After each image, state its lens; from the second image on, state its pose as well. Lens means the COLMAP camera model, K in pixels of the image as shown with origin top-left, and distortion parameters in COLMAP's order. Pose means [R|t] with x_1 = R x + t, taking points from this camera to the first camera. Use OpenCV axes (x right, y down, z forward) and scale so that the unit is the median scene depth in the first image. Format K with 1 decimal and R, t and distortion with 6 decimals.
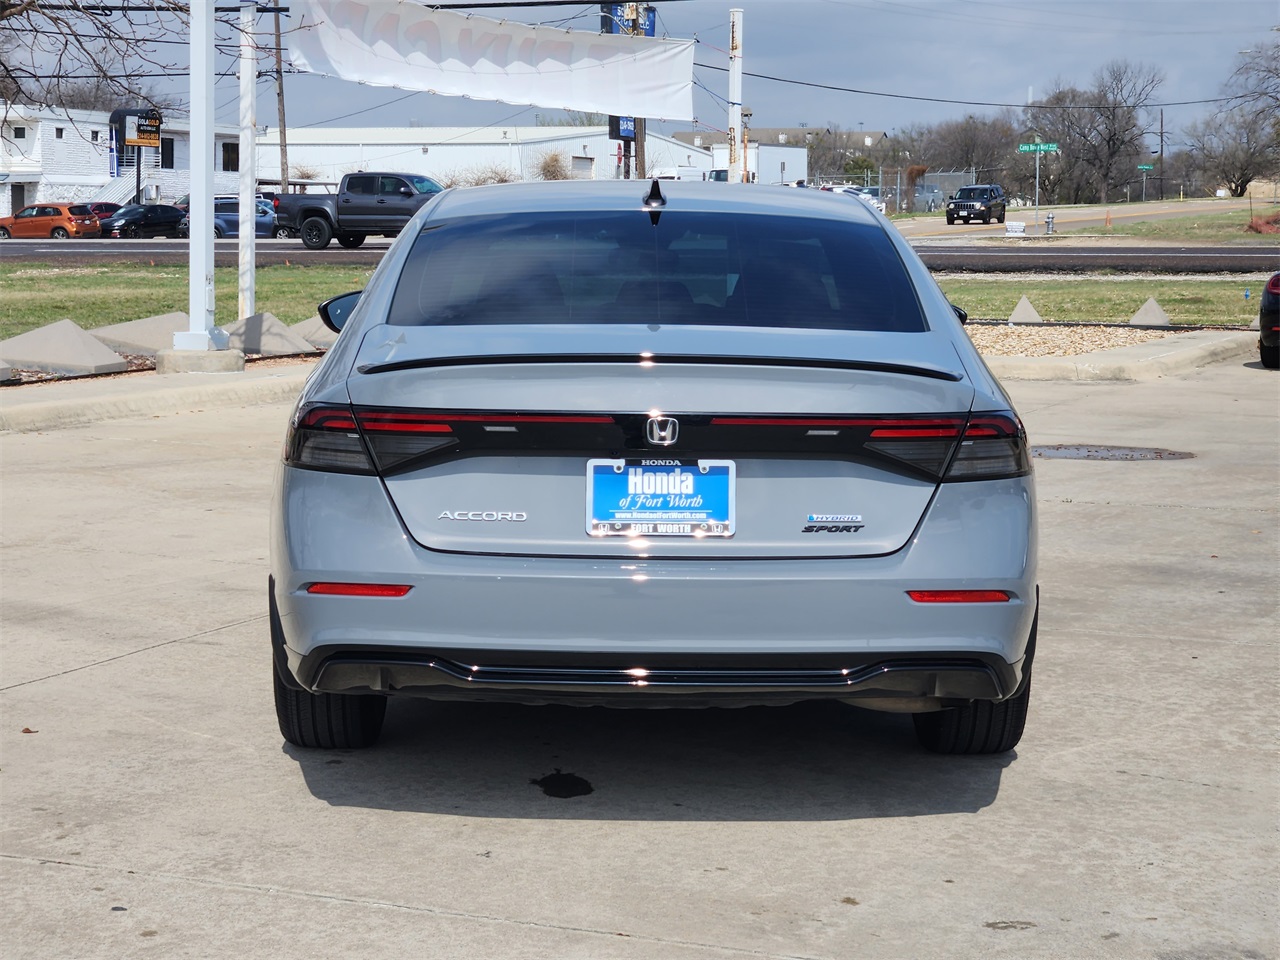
lens RADIAL K [[2444.3, 0, 640.0], [0, 2444.3, 480.0], [0, 0, 1]] dist [-0.542426, 5.584928]
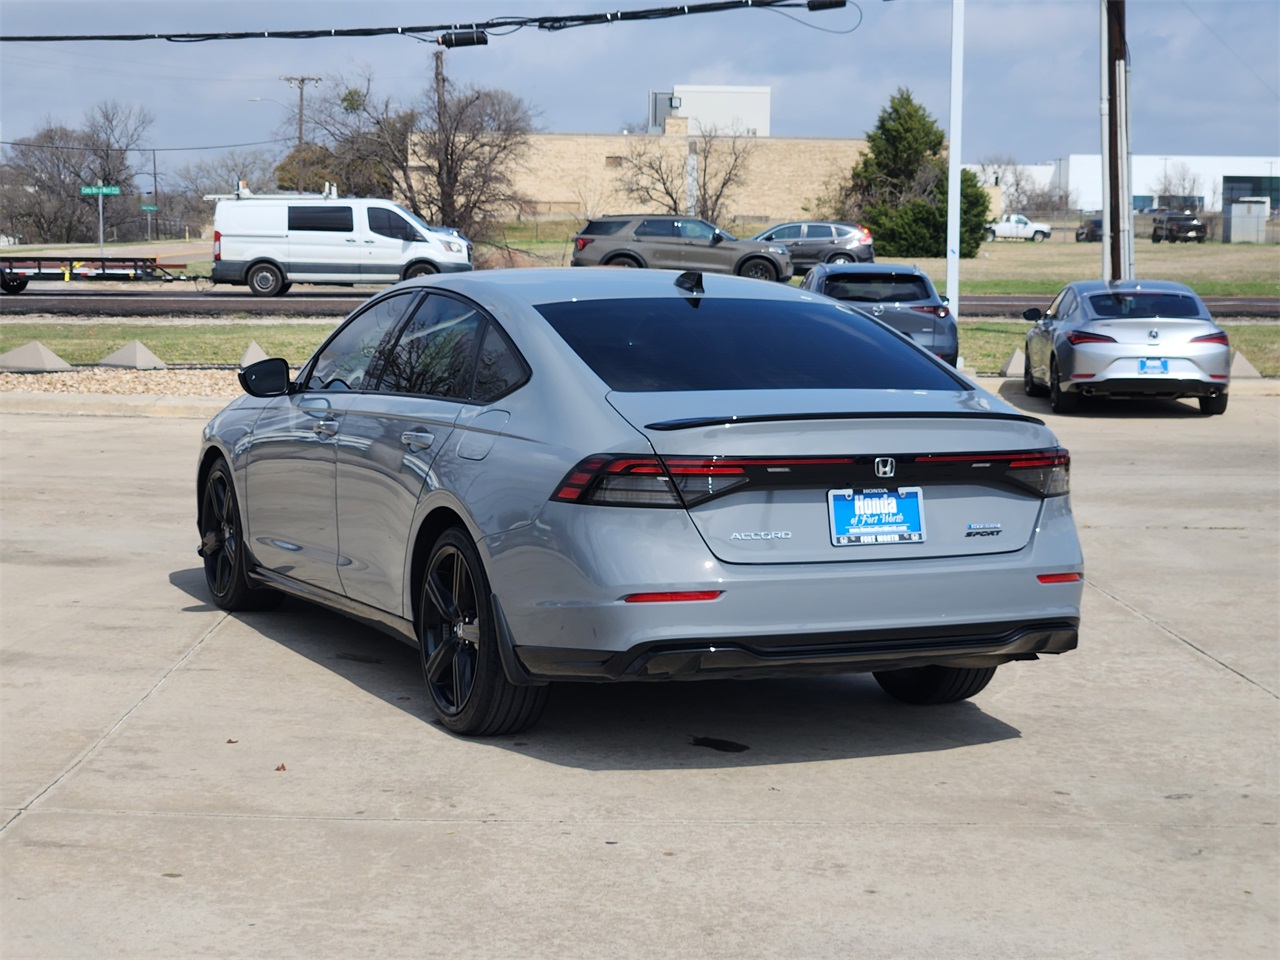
lens RADIAL K [[2444.3, 0, 640.0], [0, 2444.3, 480.0], [0, 0, 1]] dist [-0.542426, 5.584928]
pose [[0.914669, -0.034399, 0.402736, -0.659308], [0.040754, 0.999143, -0.007219, -0.008633], [-0.402143, 0.023017, 0.915288, -0.192755]]
